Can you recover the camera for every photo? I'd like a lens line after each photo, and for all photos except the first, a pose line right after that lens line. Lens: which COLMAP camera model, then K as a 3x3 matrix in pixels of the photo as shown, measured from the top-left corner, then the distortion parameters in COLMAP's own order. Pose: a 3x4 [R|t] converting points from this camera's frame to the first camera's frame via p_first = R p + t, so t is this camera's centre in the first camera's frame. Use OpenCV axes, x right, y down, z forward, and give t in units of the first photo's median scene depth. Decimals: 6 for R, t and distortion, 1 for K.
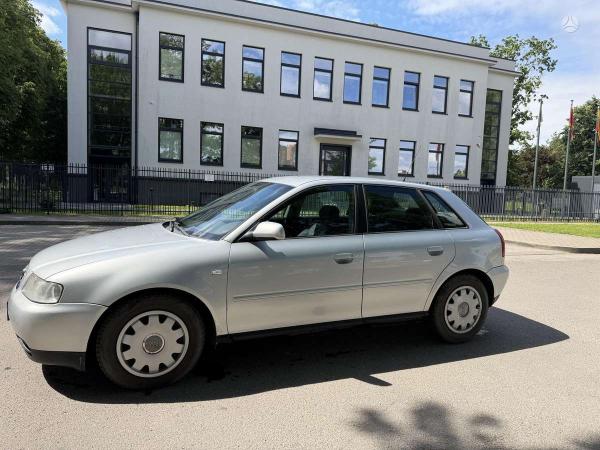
lens RADIAL K [[413.0, 0, 300.0], [0, 413.0, 225.0], [0, 0, 1]] dist [0.059746, -0.104229]
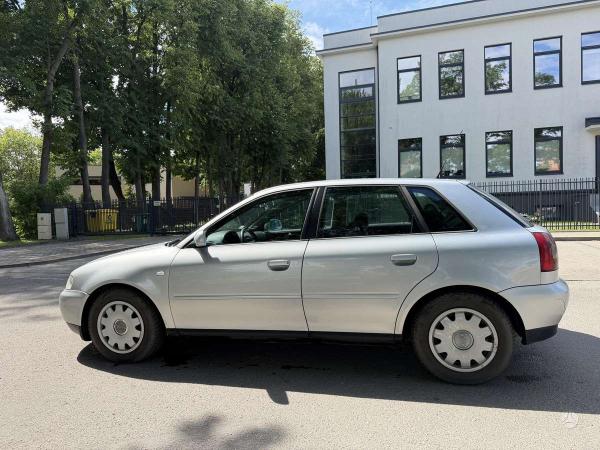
lens RADIAL K [[413.0, 0, 300.0], [0, 413.0, 225.0], [0, 0, 1]] dist [0.059746, -0.104229]
pose [[0.785062, -0.043600, -0.617881, 0.099465], [0.015338, 0.998582, -0.050976, 0.004921], [0.619228, 0.030542, 0.784617, 0.036003]]
